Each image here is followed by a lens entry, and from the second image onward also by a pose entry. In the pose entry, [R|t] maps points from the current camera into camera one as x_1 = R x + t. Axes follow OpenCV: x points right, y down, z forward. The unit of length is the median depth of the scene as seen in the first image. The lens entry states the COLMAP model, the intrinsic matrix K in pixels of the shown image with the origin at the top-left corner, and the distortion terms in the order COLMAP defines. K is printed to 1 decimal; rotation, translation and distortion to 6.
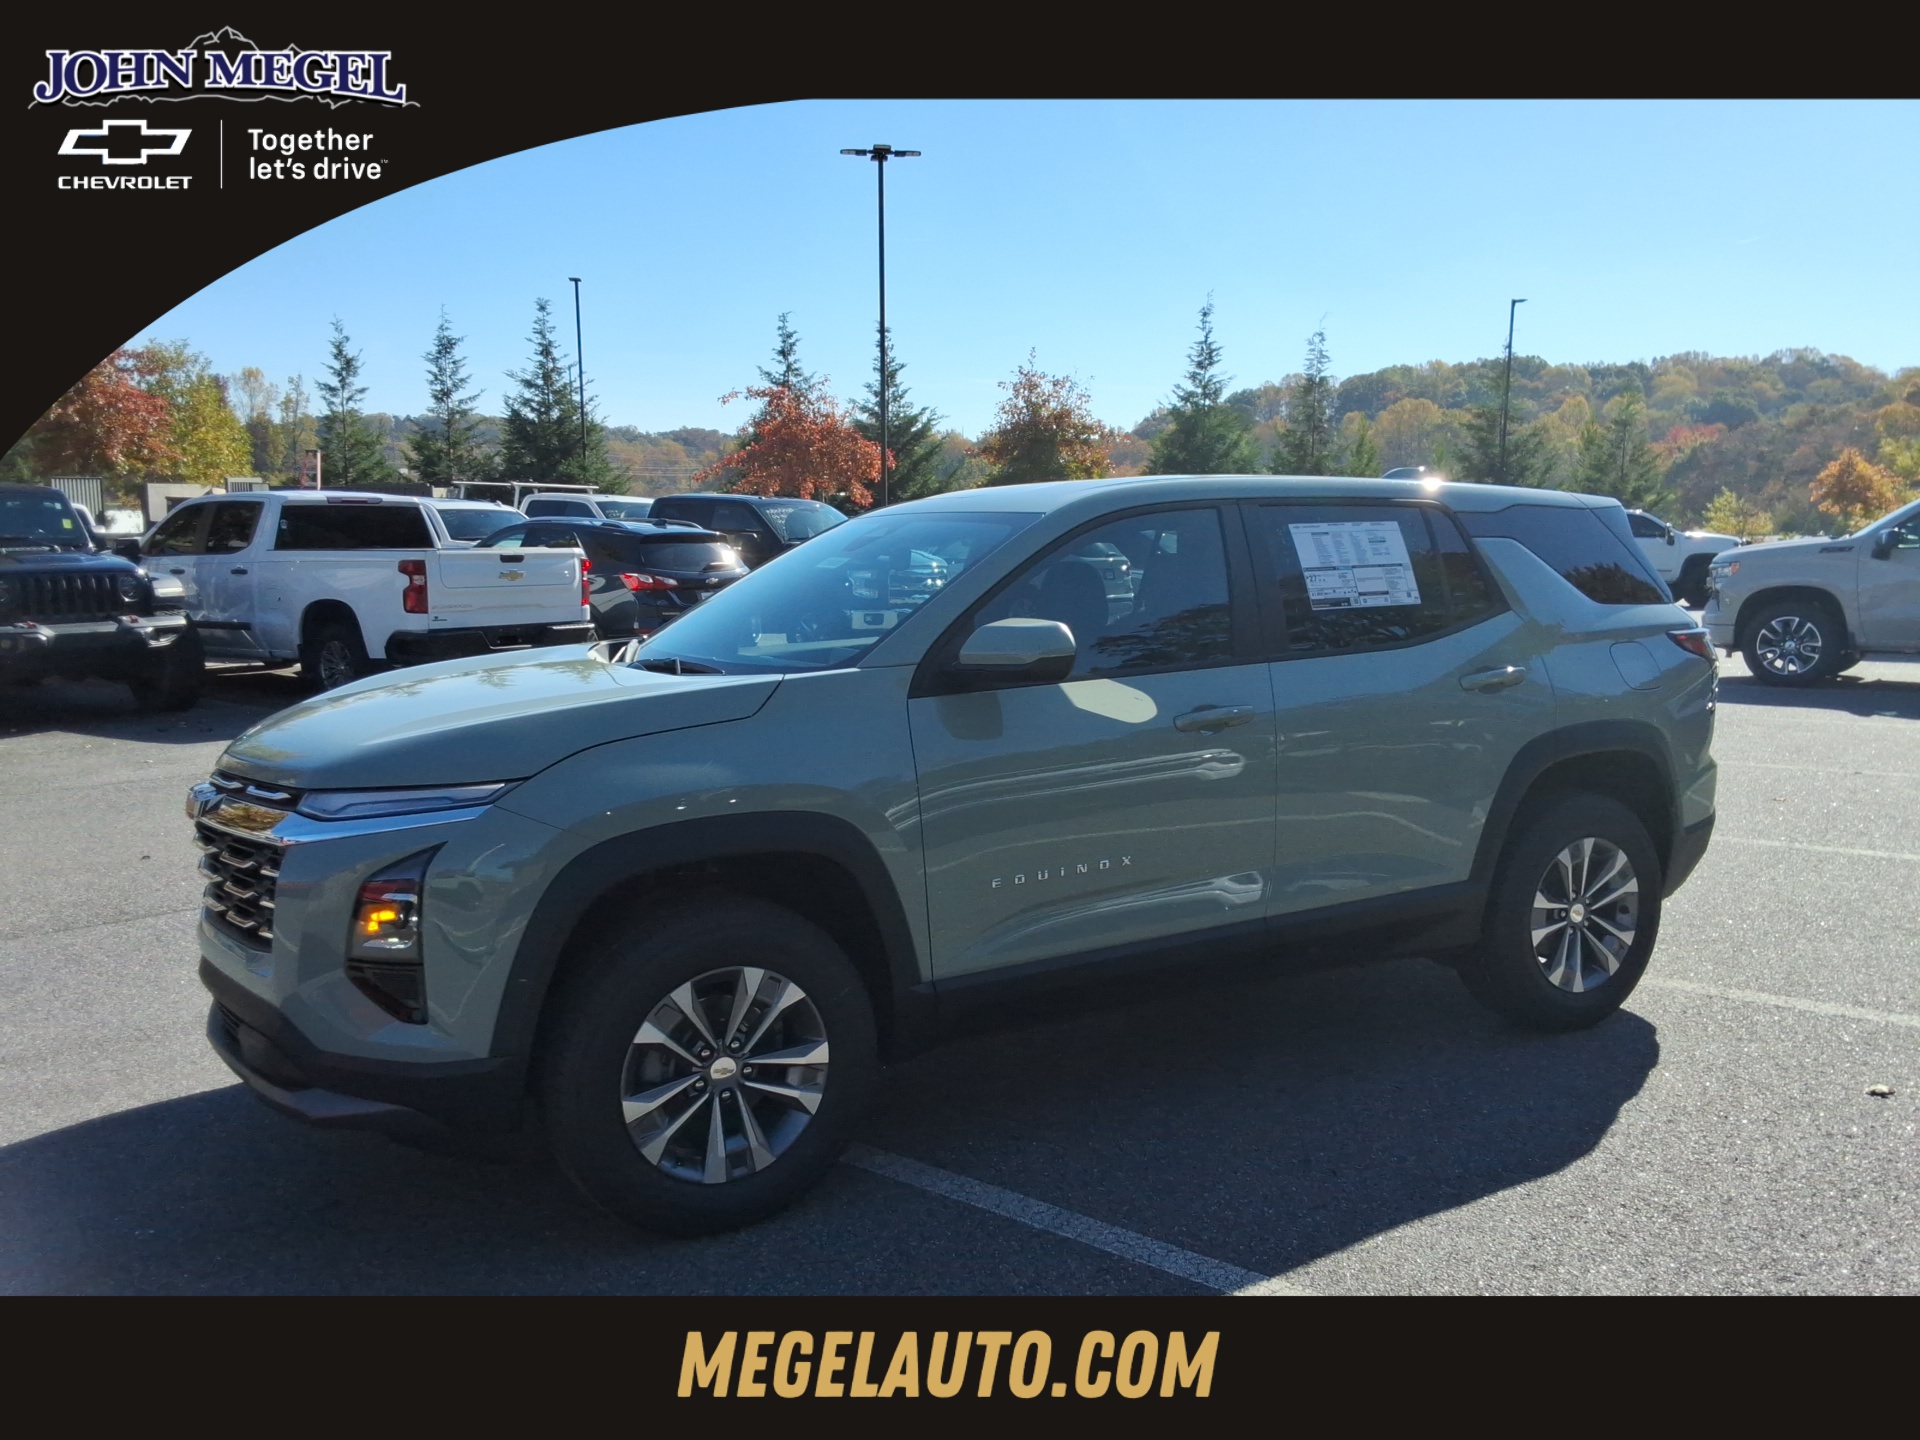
lens RADIAL K [[1532.6, 0, 969.1], [0, 1532.6, 732.2], [0, 0, 1]] dist [0.118498, -0.194611]
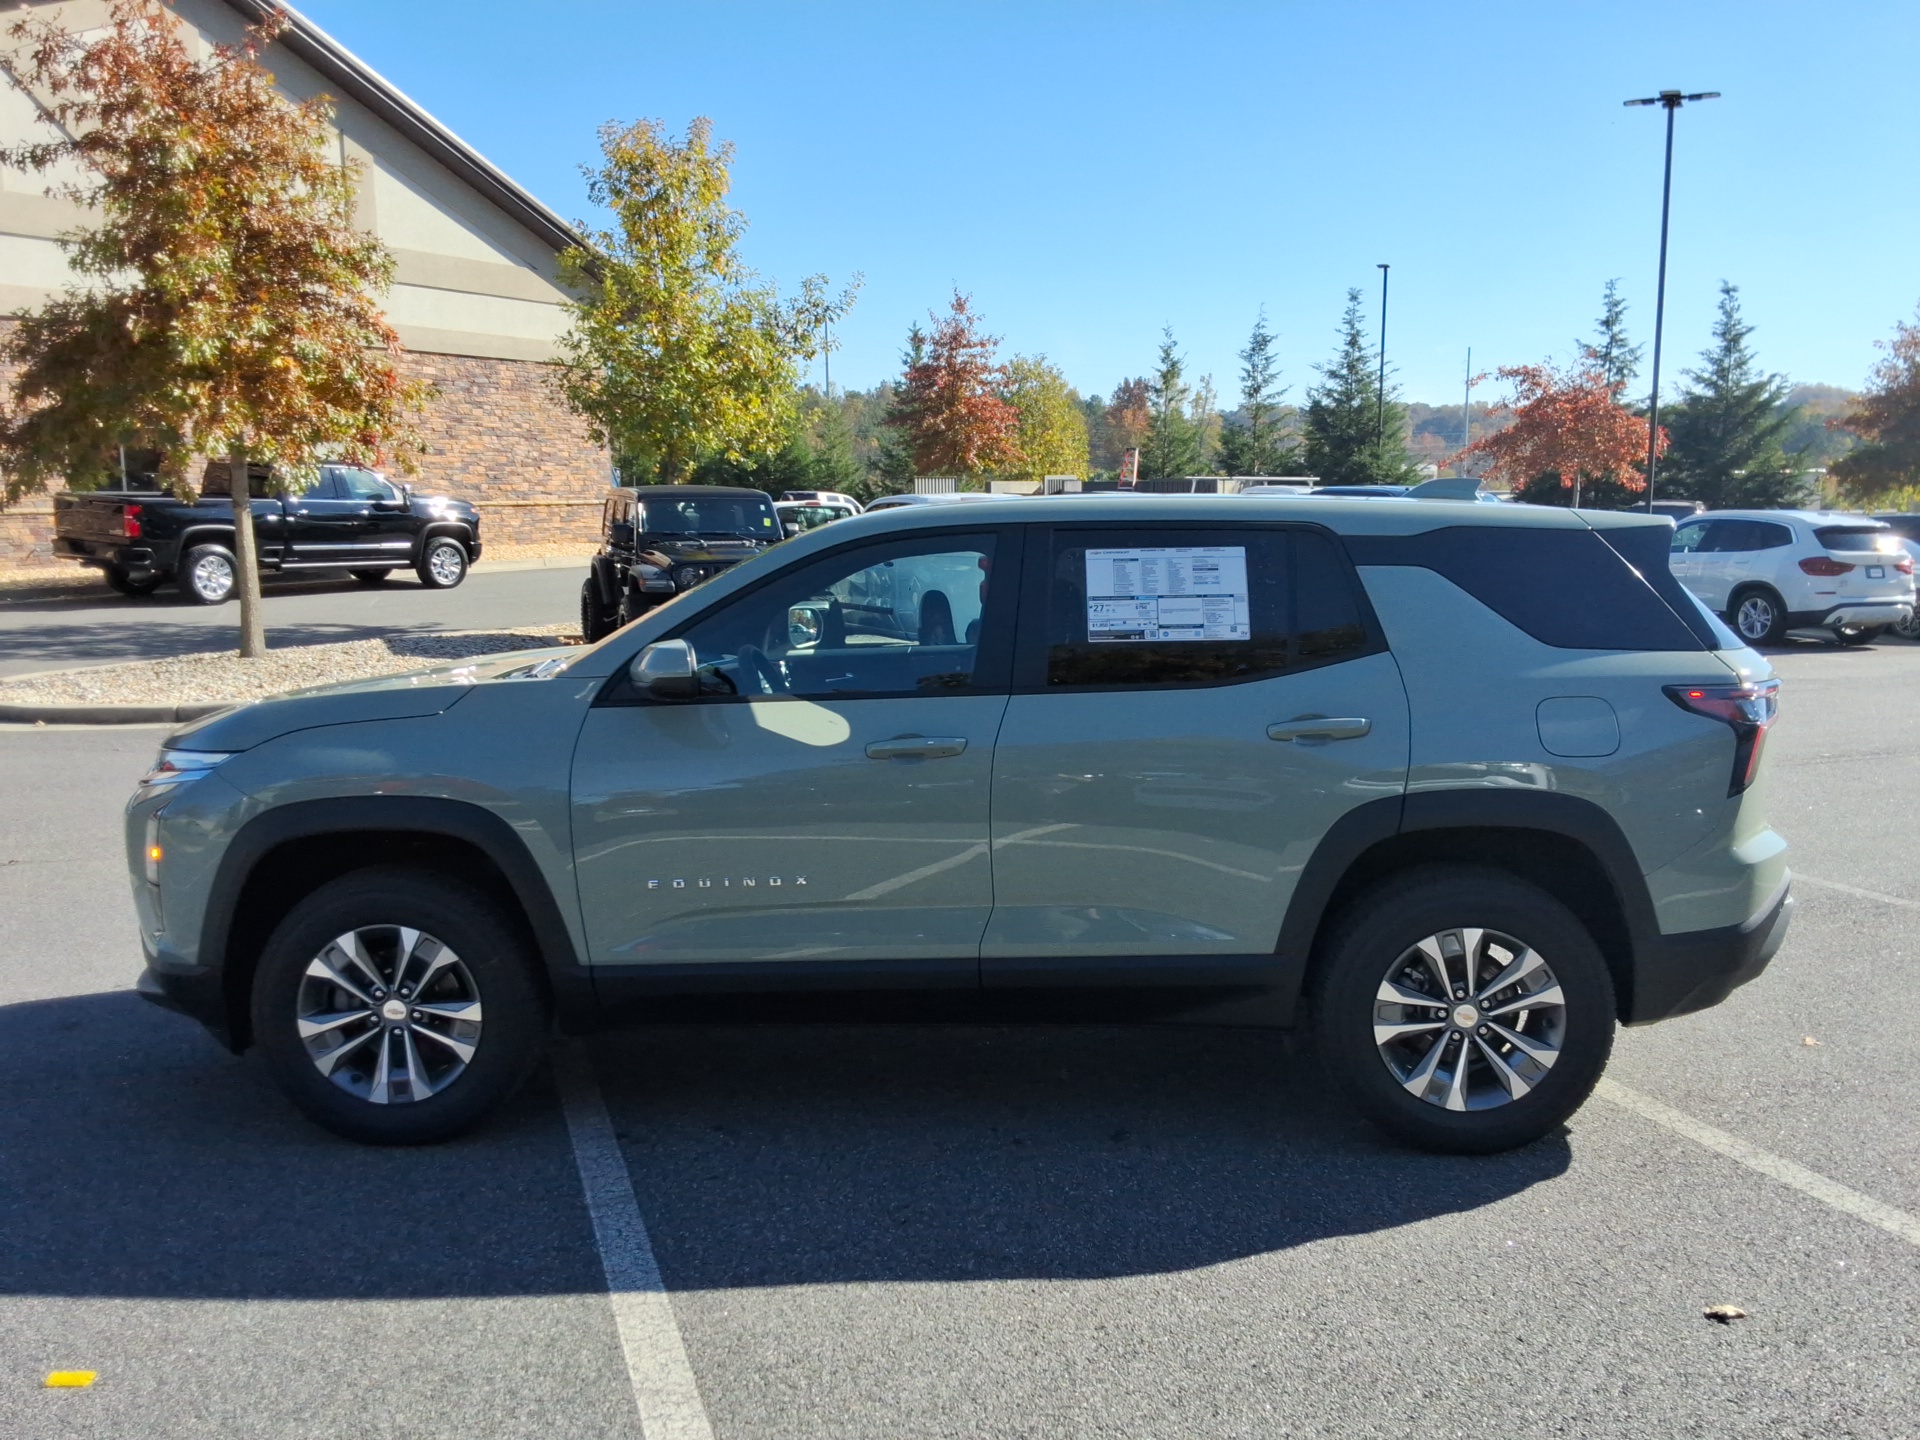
lens RADIAL K [[1536.4, 0, 977.9], [0, 1536.4, 717.2], [0, 0, 1]] dist [0.129146, -0.196910]
pose [[0.851578, 0.067349, -0.519884, 0.226475], [-0.067371, 0.997549, 0.018873, -0.016044], [0.519881, 0.018954, 0.854028, 0.056020]]
